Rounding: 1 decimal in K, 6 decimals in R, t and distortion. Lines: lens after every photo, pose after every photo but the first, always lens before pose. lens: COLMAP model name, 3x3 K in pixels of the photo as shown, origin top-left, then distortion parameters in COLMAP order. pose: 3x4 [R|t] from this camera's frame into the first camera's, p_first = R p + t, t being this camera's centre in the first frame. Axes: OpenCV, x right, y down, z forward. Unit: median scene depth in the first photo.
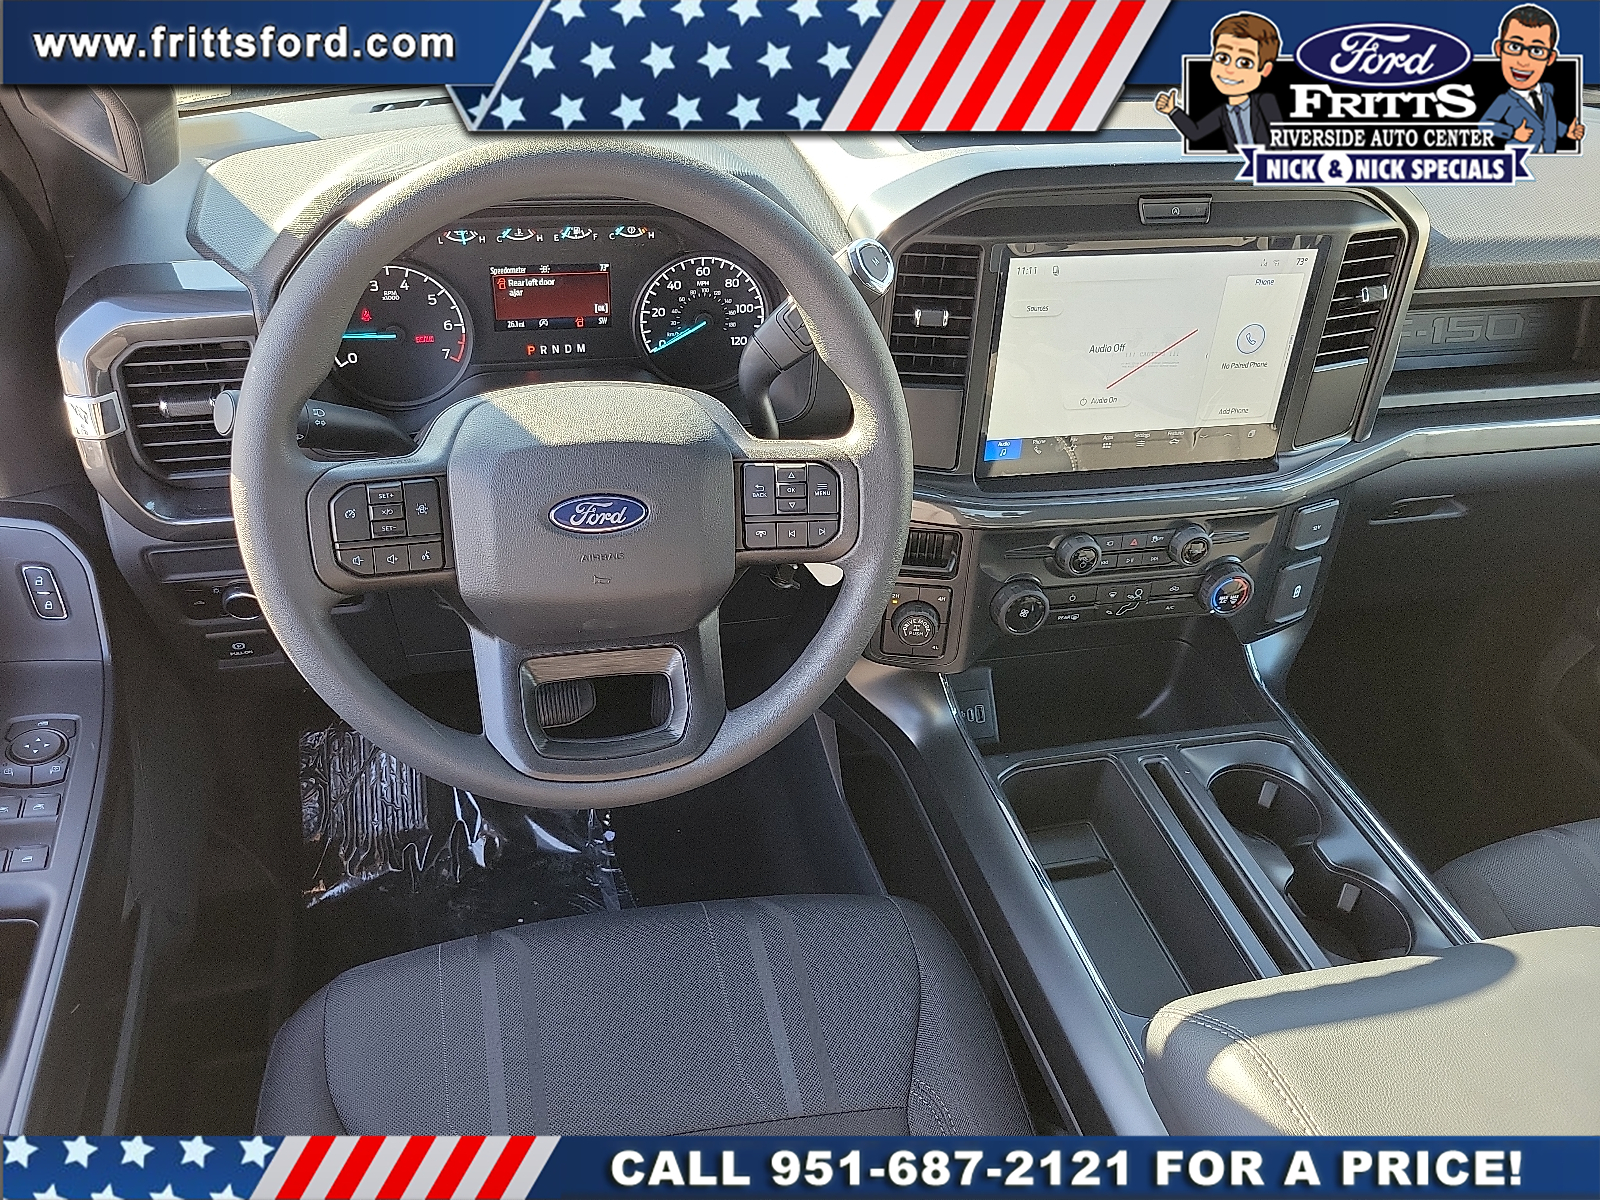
lens RADIAL K [[1204.7, 0, 790.6], [0, 1204.7, 600.0], [0, 0, 1]] dist [0.025463, -0.011181]
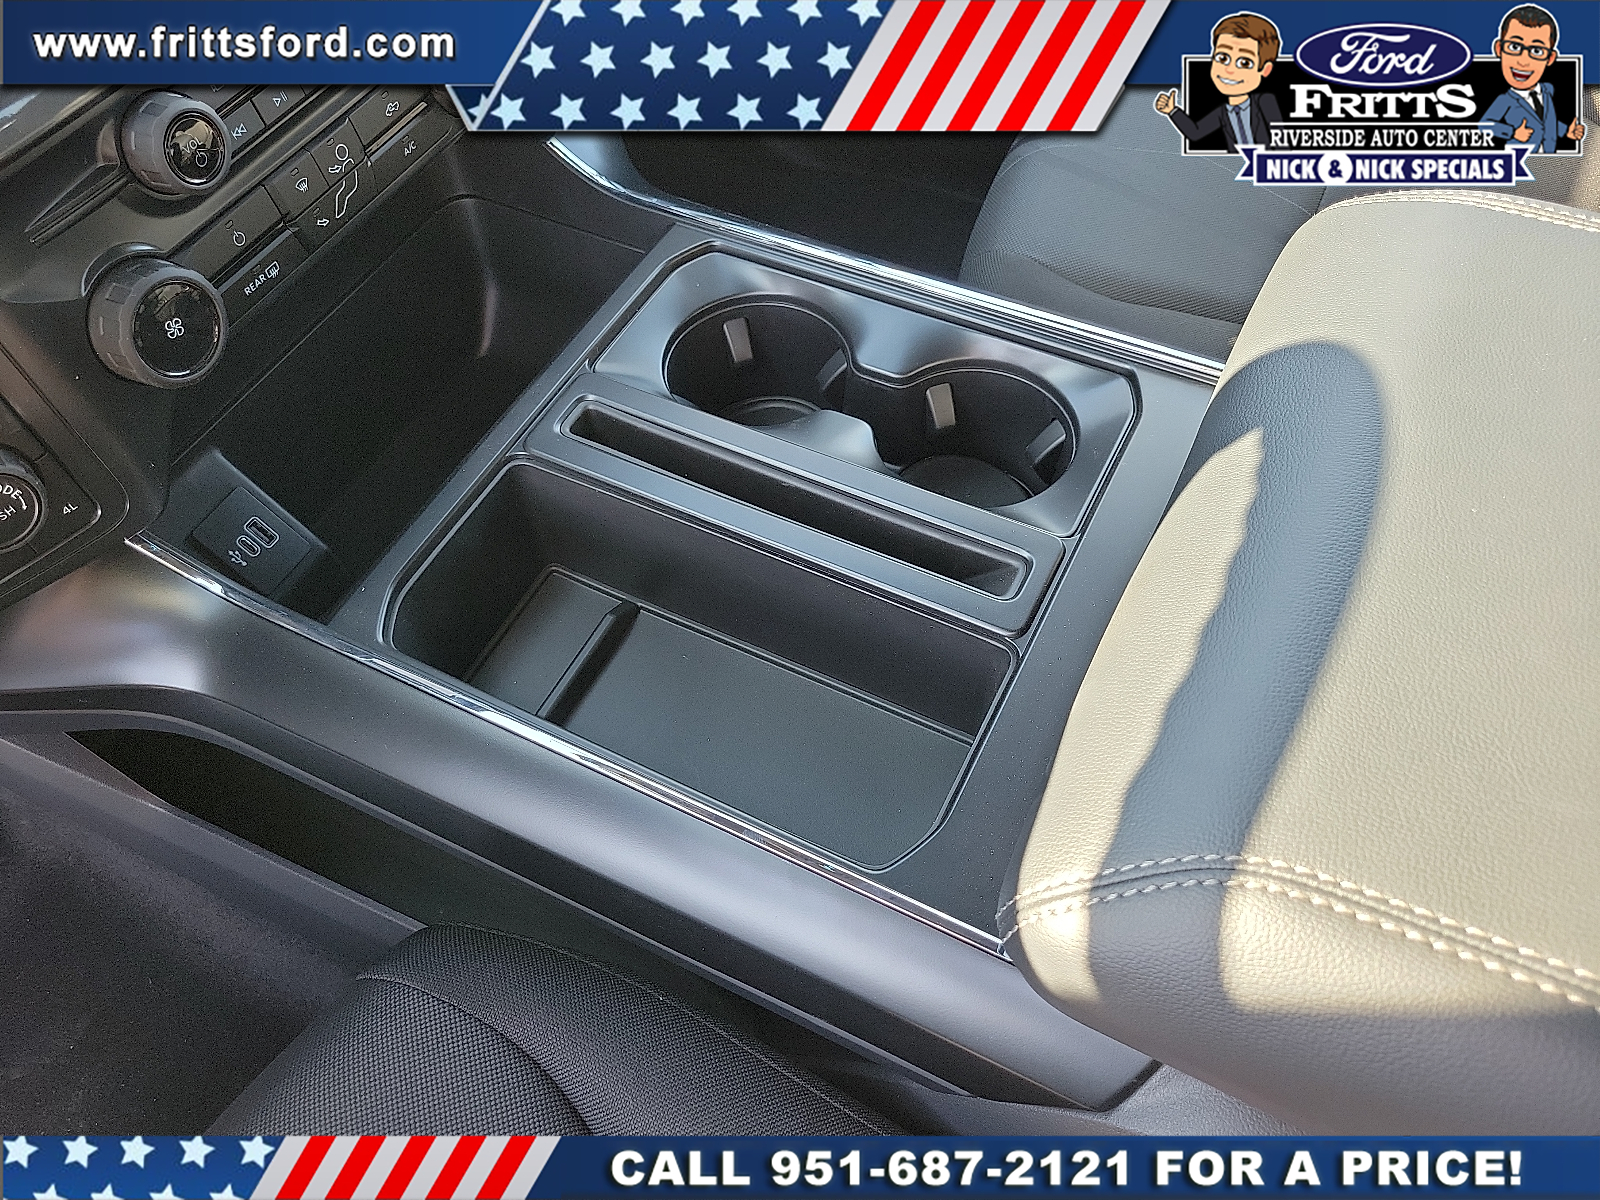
lens RADIAL K [[1204.7, 0, 797.4], [0, 1204.7, 604.9], [0, 0, 1]] dist [0.025463, -0.011181]
pose [[0.652552, -0.672424, 0.349315, 0.118435], [0.517574, 0.732235, 0.442662, 0.006399], [-0.553437, -0.108064, 0.825851, 0.490532]]
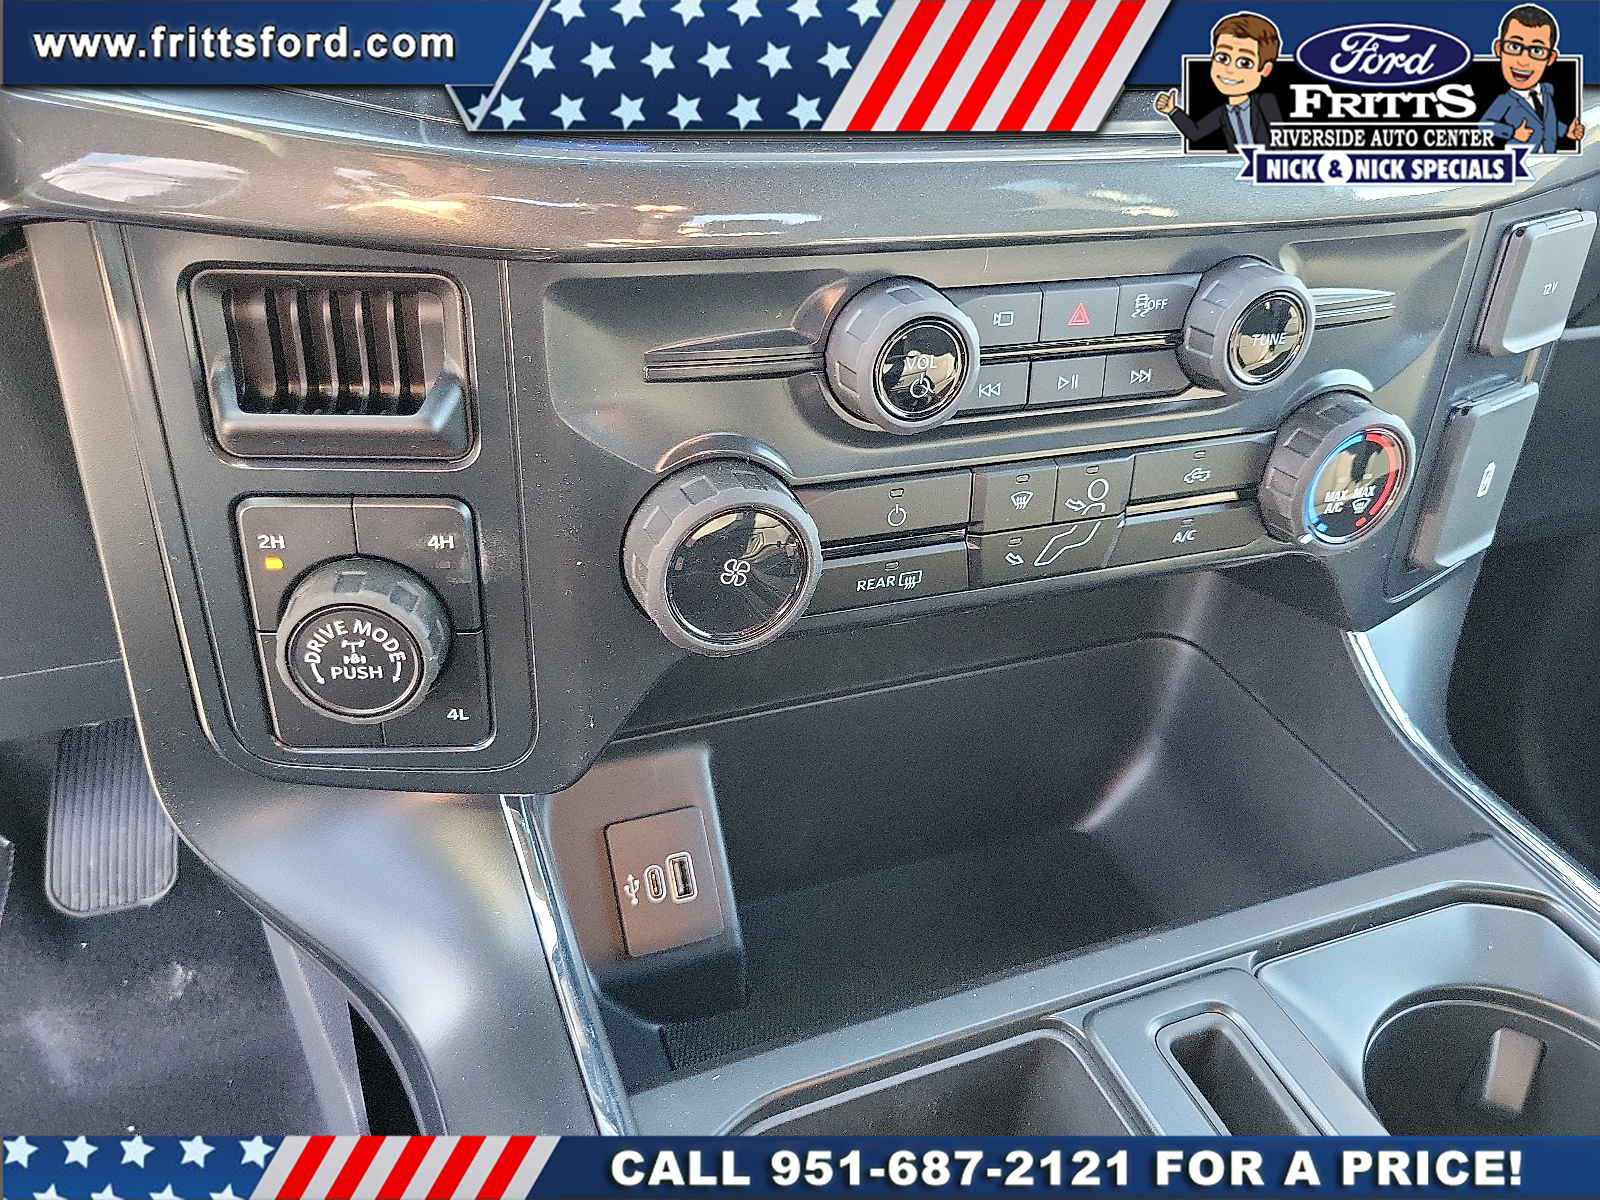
lens RADIAL K [[1204.7, 0, 804.3], [0, 1204.7, 595.9], [0, 0, 1]] dist [0.025463, -0.011181]
pose [[0.988736, -0.069130, 0.132748, 0.171512], [0.073008, 0.997029, -0.024568, 0.024704], [-0.130655, 0.033983, 0.990845, 0.714022]]
